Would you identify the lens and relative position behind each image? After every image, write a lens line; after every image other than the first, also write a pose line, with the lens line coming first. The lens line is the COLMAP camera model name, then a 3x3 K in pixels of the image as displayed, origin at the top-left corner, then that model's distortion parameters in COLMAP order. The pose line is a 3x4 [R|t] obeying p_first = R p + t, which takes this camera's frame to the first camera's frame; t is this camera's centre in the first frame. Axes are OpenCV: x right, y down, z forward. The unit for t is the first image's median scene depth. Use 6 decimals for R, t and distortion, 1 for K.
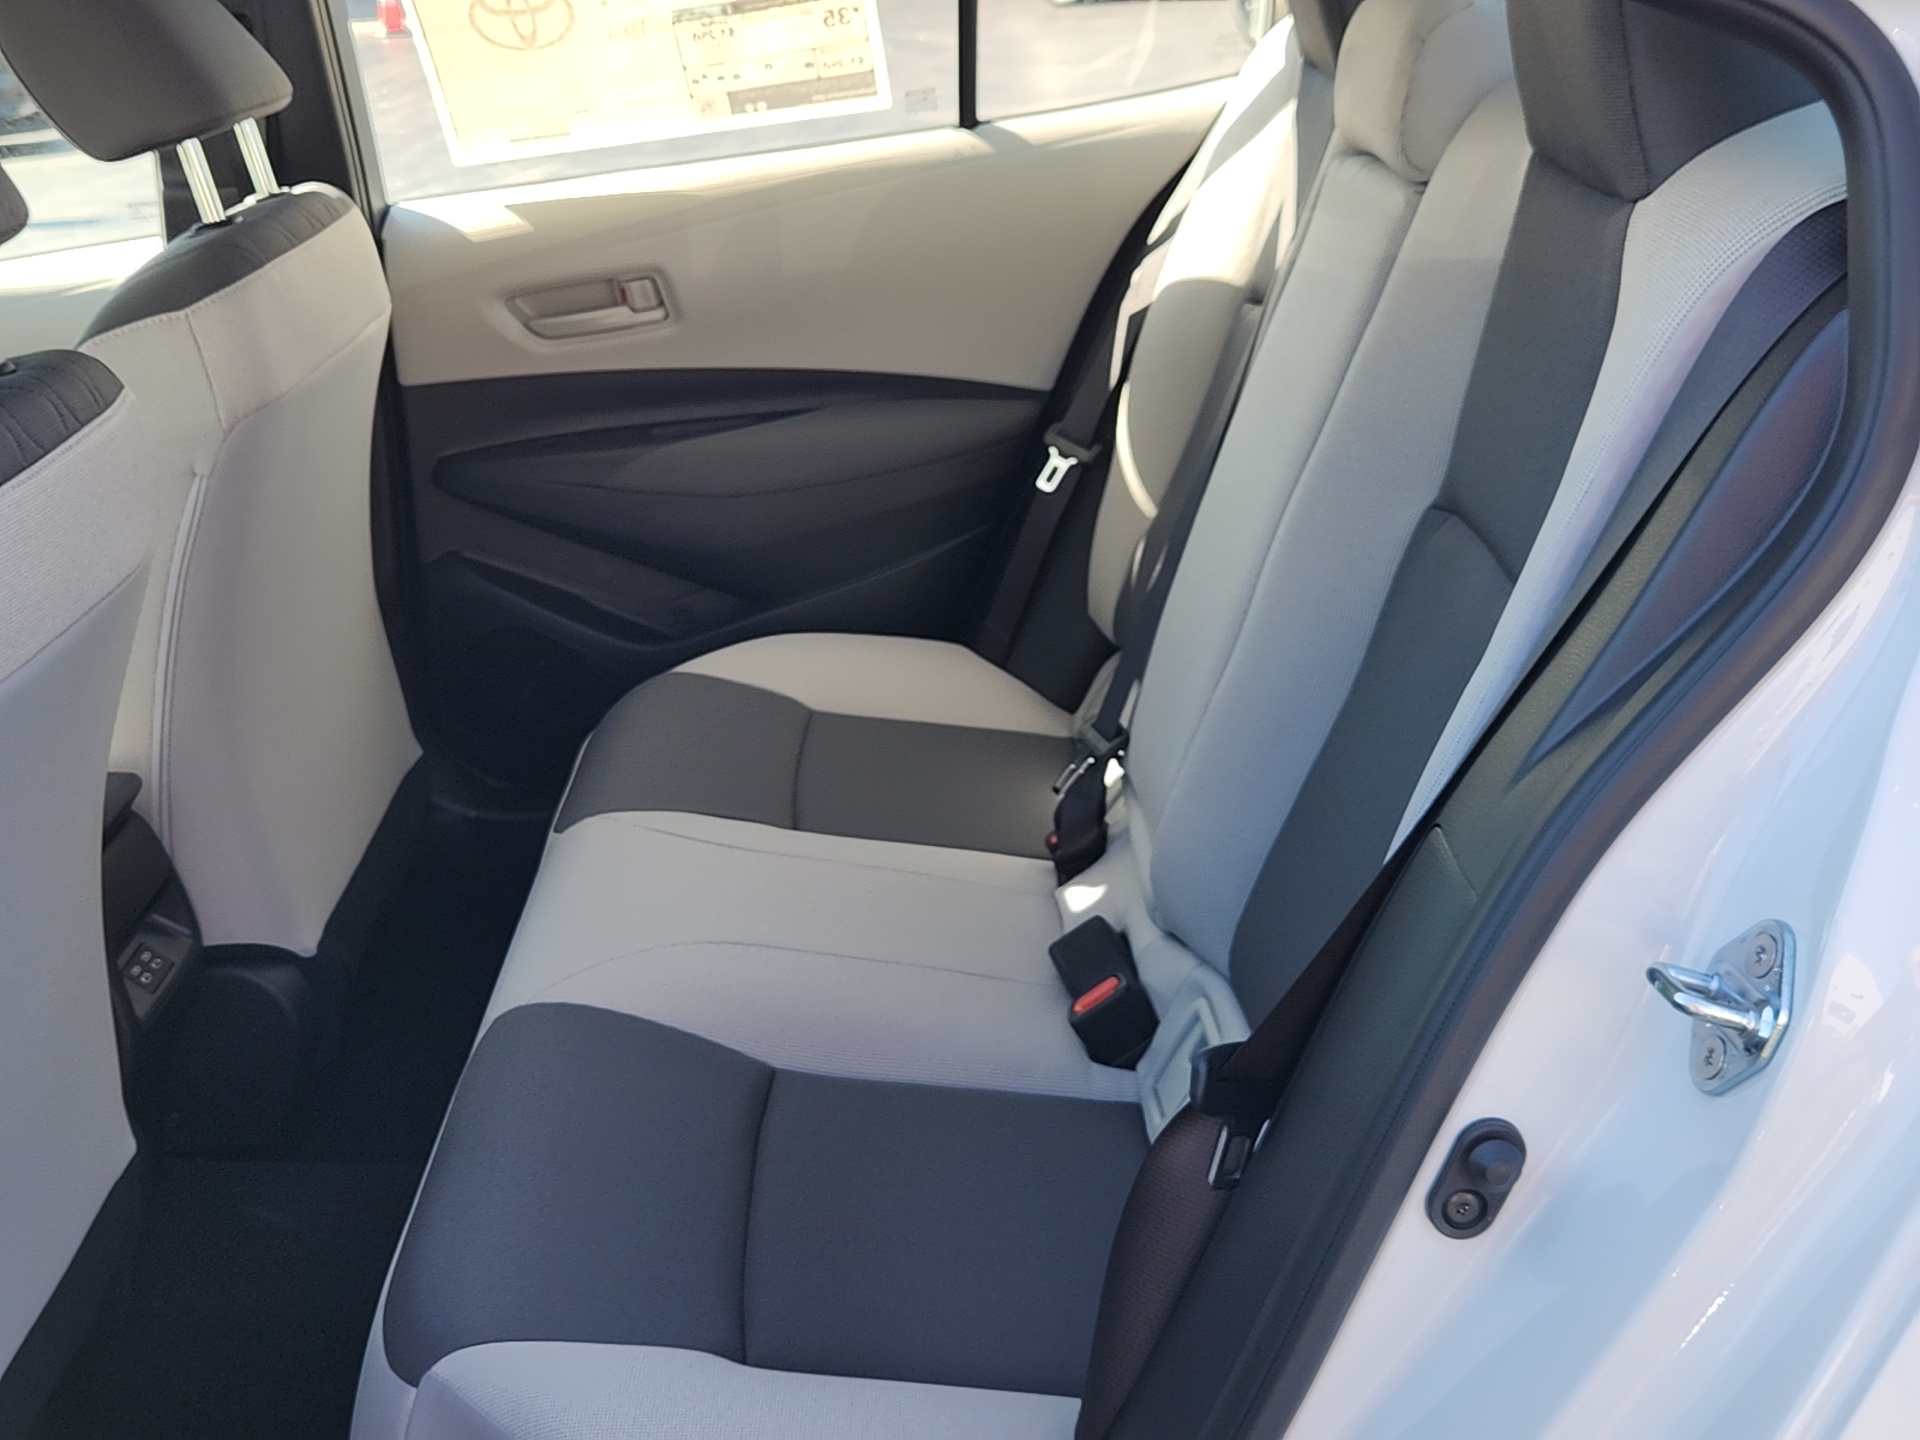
lens RADIAL K [[2133.9, 0, 960.0], [0, 2133.9, 720.0], [0, 0, 1]] dist [0.035145, -0.056374]
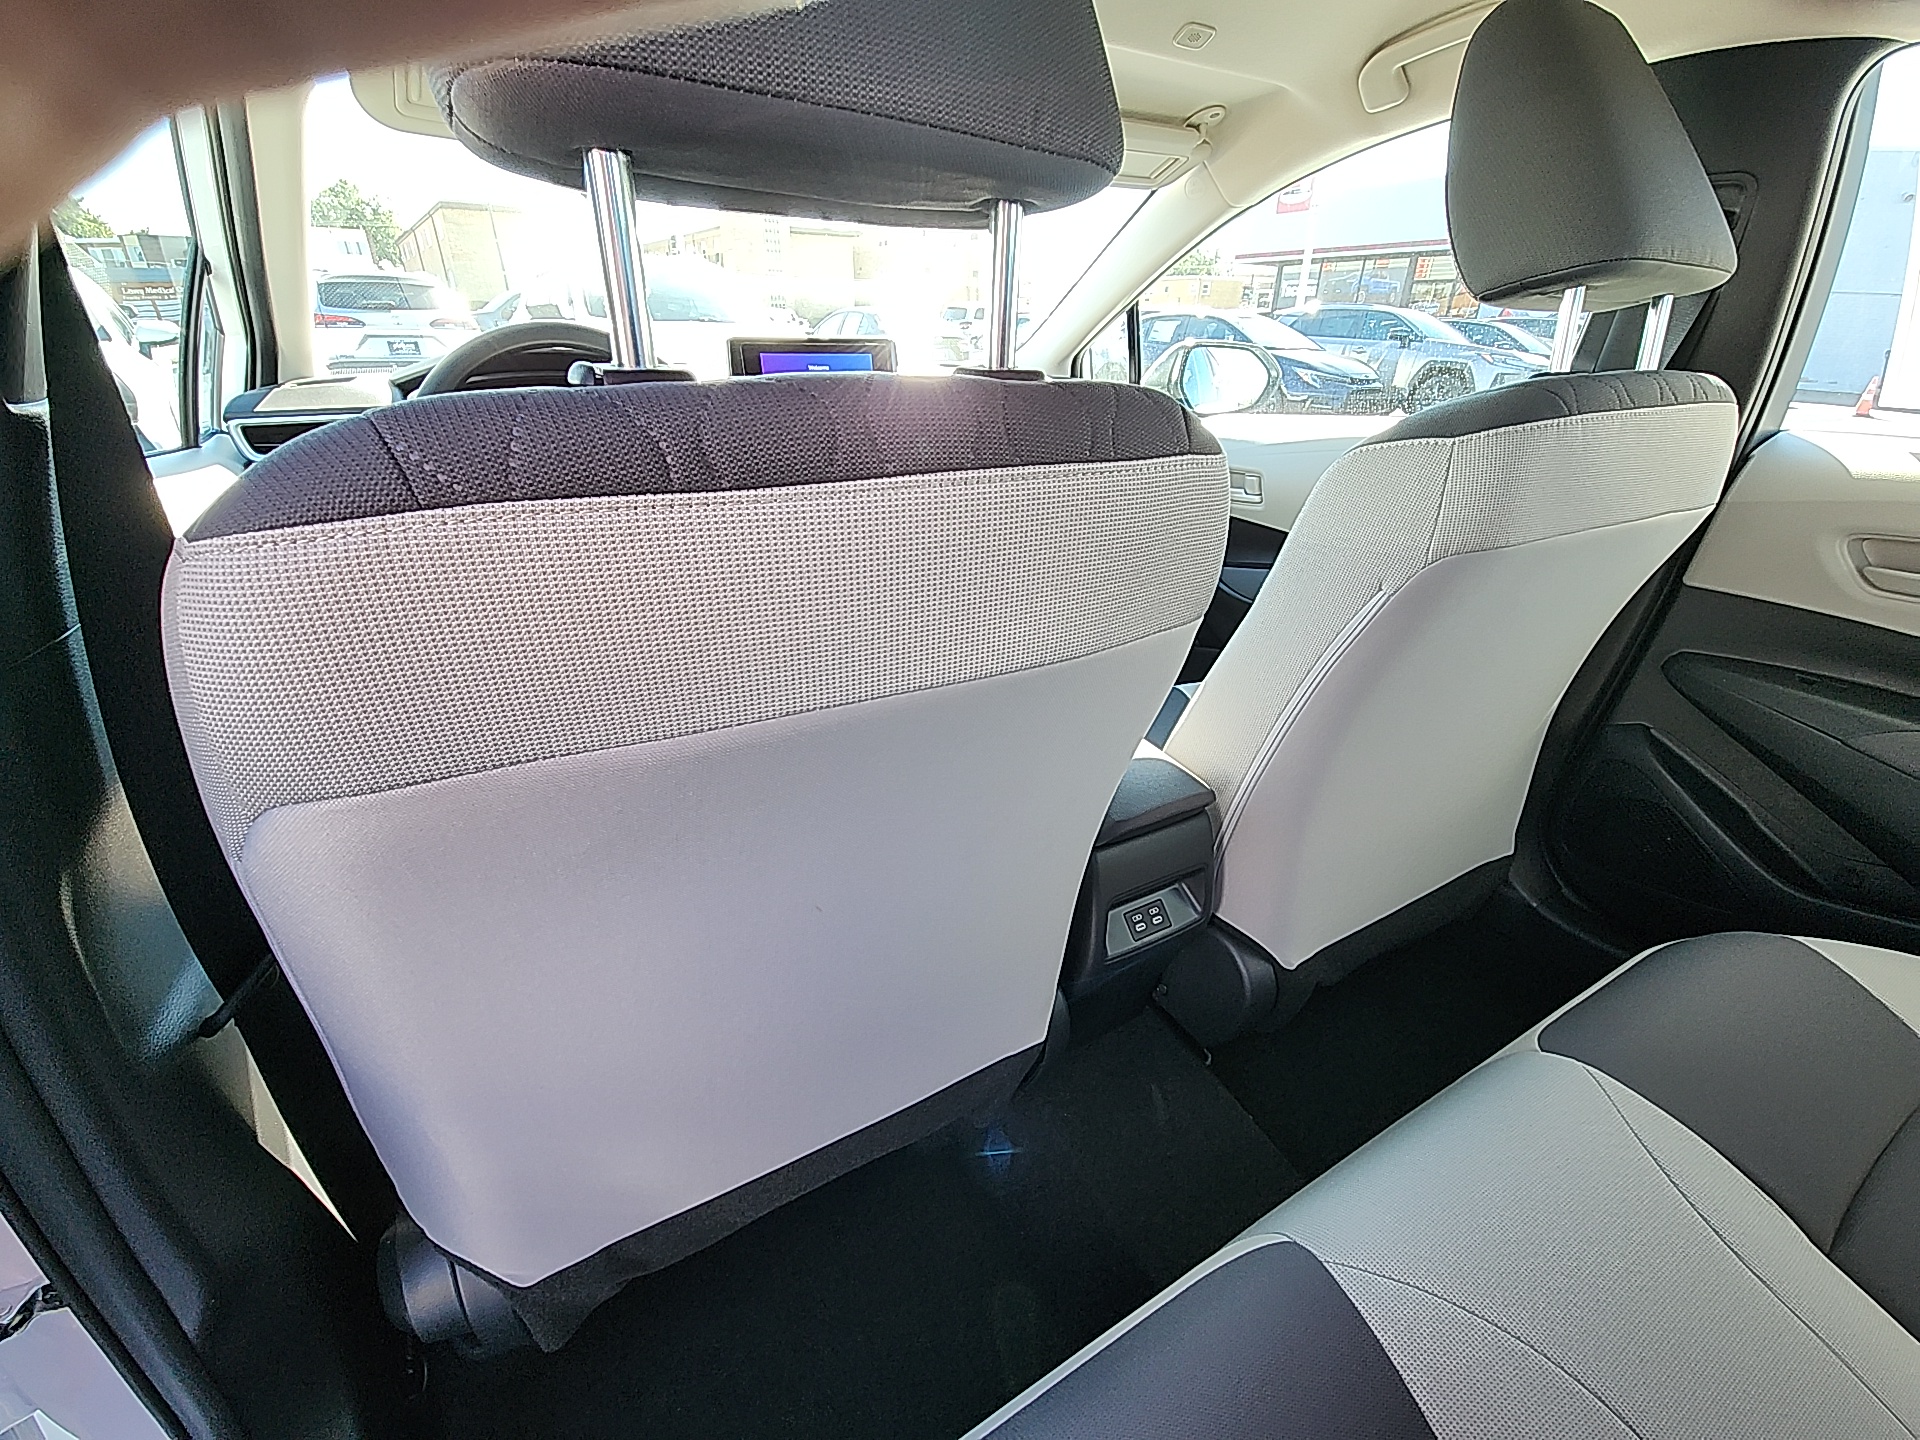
lens RADIAL K [[817.1, 0, 960.0], [0, 817.1, 720.0], [0, 0, 1]] dist [-0.000681, -0.000255]
pose [[0.484620, 0.480690, -0.730808, -0.092313], [-0.380966, 0.868059, 0.318337, -0.082894], [0.787406, 0.124140, 0.603805, 0.438258]]
